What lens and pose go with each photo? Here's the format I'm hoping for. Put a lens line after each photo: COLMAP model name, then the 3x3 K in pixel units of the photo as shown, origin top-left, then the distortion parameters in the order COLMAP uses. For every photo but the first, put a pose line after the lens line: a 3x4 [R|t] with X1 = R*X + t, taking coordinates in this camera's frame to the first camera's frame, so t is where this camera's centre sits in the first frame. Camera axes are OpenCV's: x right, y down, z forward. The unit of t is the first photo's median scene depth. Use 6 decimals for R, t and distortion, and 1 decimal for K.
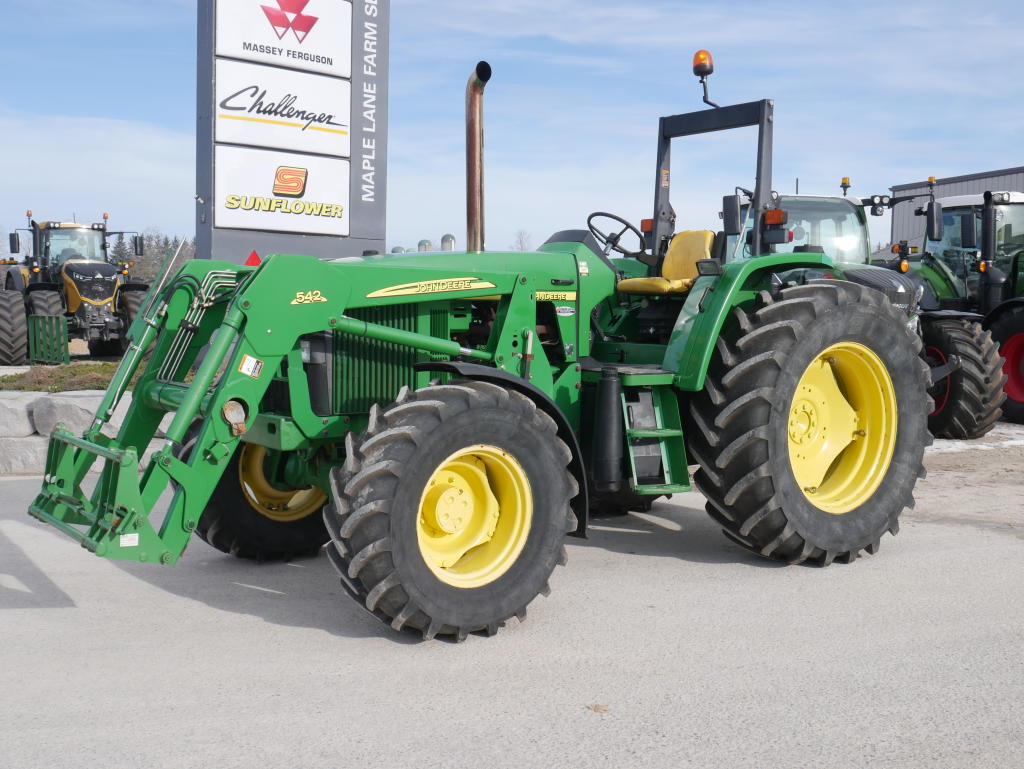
lens RADIAL K [[1223.3, 0, 513.0], [0, 1223.3, 385.4], [0, 0, 1]] dist [-0.022386, 0.000000]
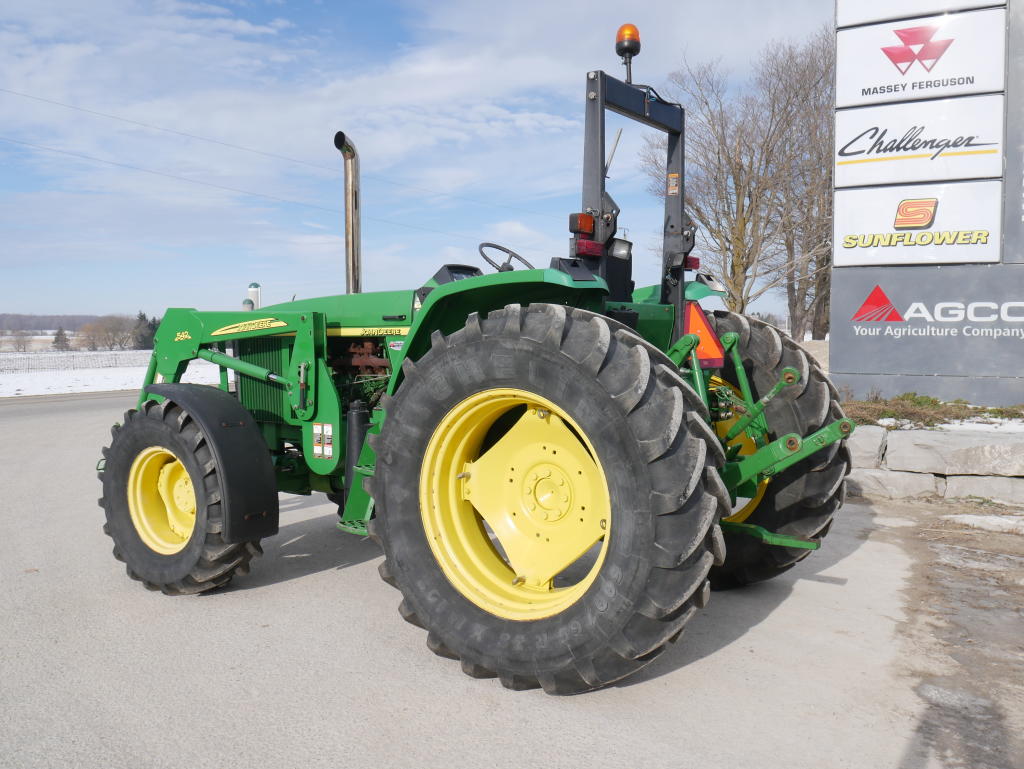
lens RADIAL K [[939.3, 0, 513.1], [0, 939.3, 381.8], [0, 0, 1]] dist [-0.022277, 0.000000]
pose [[0.275146, 0.040648, -0.960543, 0.477660], [-0.057311, 0.998023, 0.025817, -0.031694], [0.959693, 0.047946, 0.276931, 0.493181]]
